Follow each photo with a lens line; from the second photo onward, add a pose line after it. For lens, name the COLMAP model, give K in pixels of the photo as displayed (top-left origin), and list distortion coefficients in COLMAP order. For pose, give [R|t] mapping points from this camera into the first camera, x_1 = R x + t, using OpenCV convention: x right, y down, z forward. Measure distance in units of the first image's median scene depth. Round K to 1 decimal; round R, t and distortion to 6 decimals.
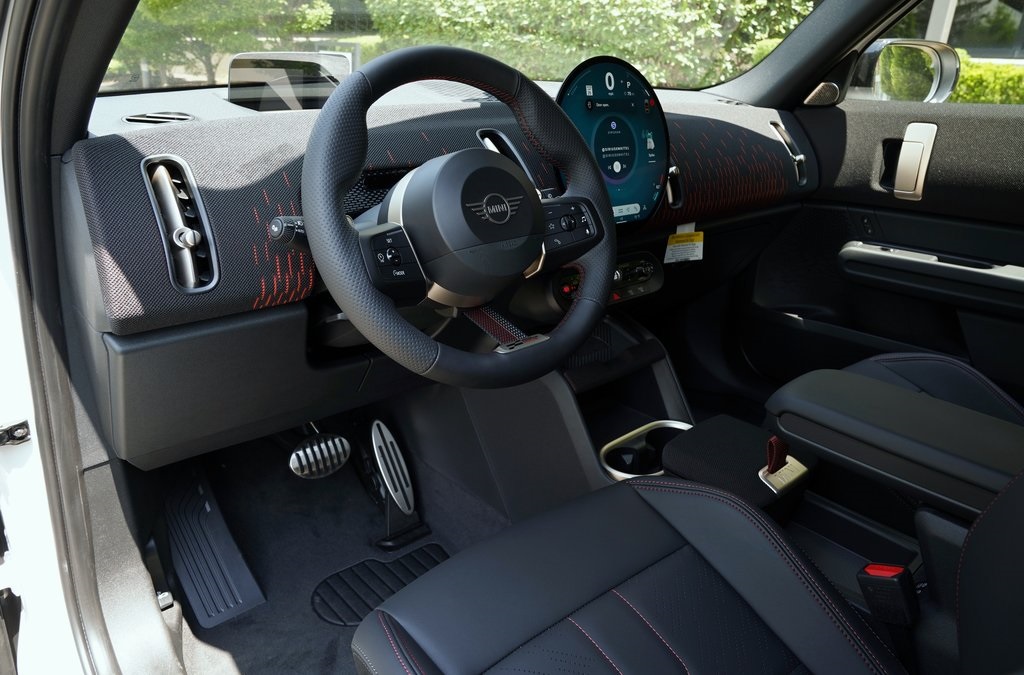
lens RADIAL K [[720.9, 0, 528.0], [0, 720.9, 345.4], [0, 0, 1]] dist [-0.130973, 0.093597]
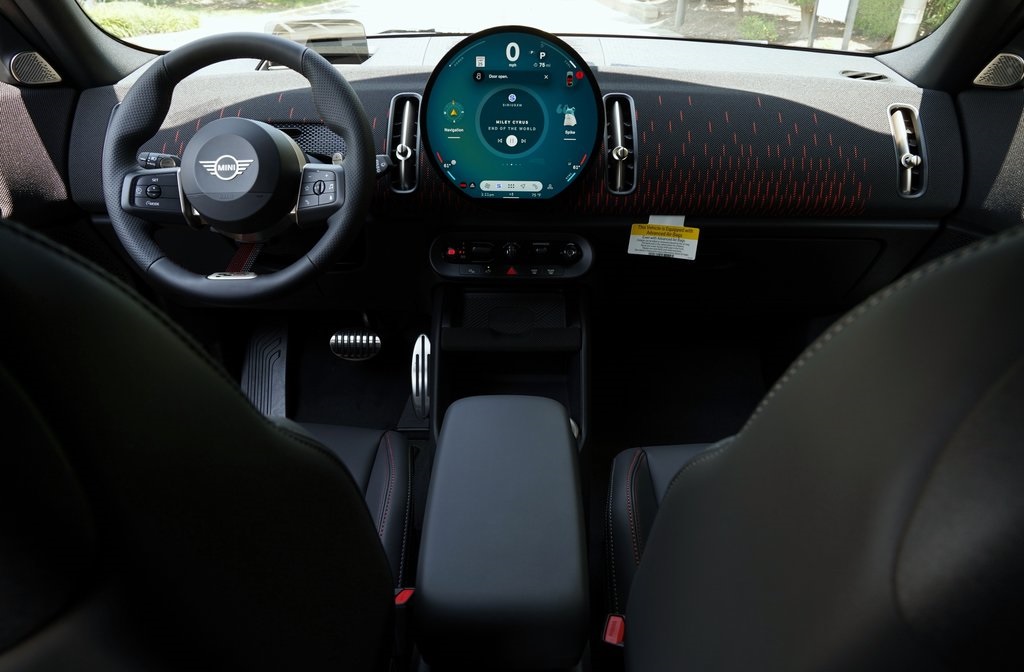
lens RADIAL K [[720.9, 0, 512.6], [0, 720.9, 336.6], [0, 0, 1]] dist [-0.130973, 0.093597]
pose [[0.728338, 0.291305, -0.620214, 0.664388], [-0.235411, 0.956417, 0.172764, -0.133875], [0.643510, 0.020175, 0.765172, 0.212530]]
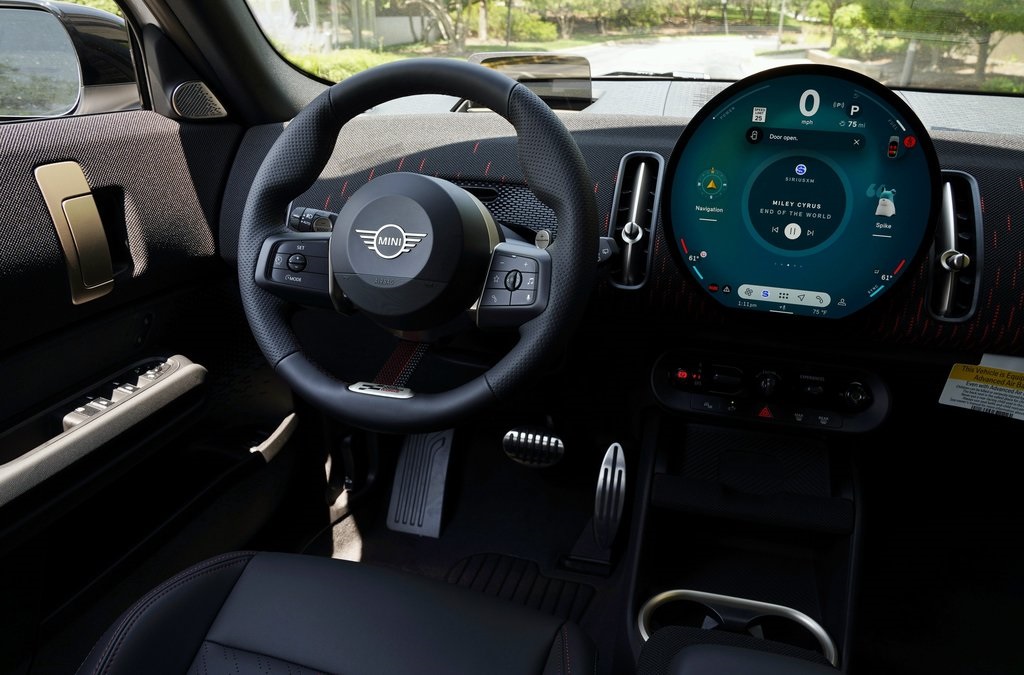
lens RADIAL K [[720.9, 0, 510.2], [0, 720.9, 342.0], [0, 0, 1]] dist [-0.130973, 0.093597]
pose [[0.518177, 0.321406, -0.792585, 0.448490], [-0.302029, 0.935763, 0.182006, -0.158554], [0.800170, 0.145072, 0.581965, 0.342209]]
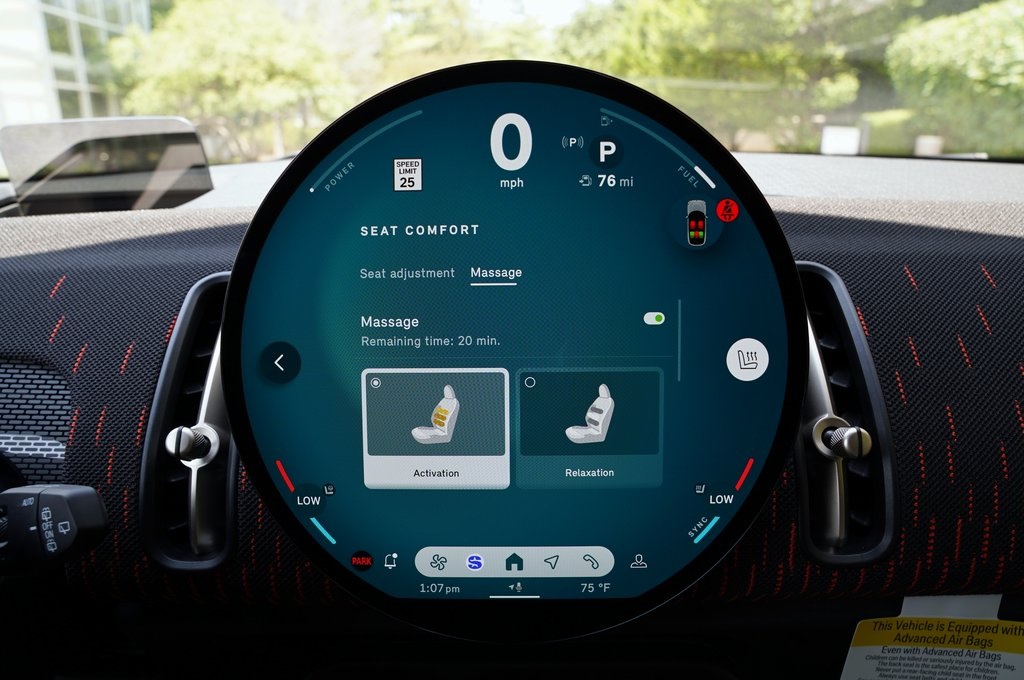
lens RADIAL K [[720.9, 0, 509.3], [0, 720.9, 341.3], [0, 0, 1]] dist [-0.130973, 0.093597]
pose [[0.728574, 0.142645, -0.669950, 0.264614], [-0.215947, 0.976031, -0.027028, -0.225520], [0.650036, 0.164365, 0.741914, 0.630275]]
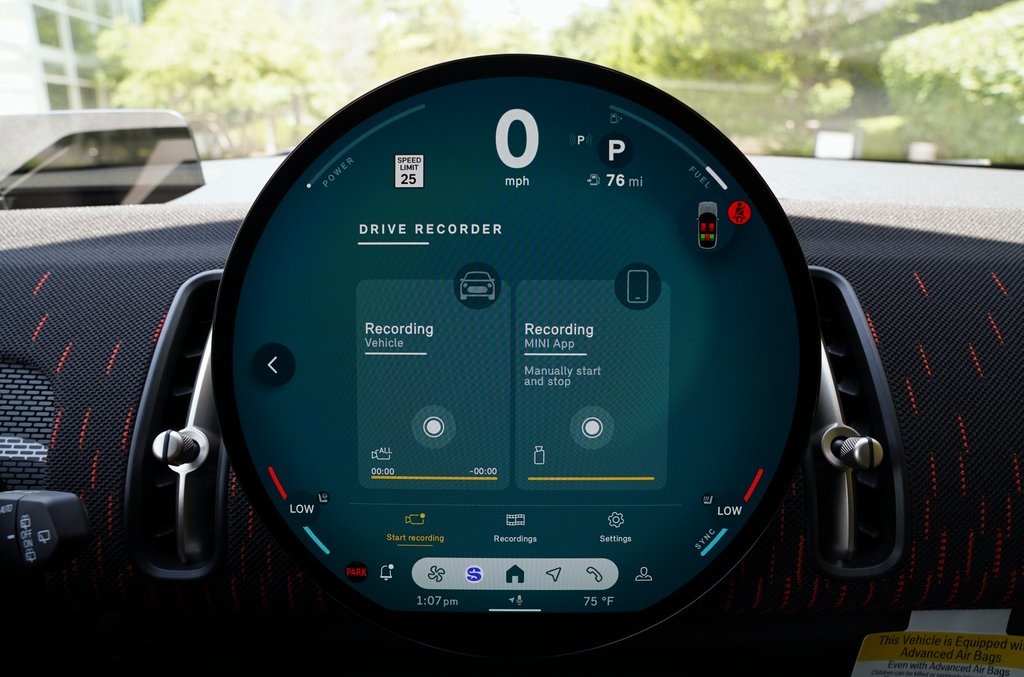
lens RADIAL K [[720.9, 0, 509.8], [0, 720.9, 342.3], [0, 0, 1]] dist [-0.130973, 0.093597]
pose [[0.735754, 0.150378, -0.660343, 0.255322], [-0.226148, 0.973623, -0.030253, -0.225811], [0.638376, 0.171594, 0.750354, 0.634326]]
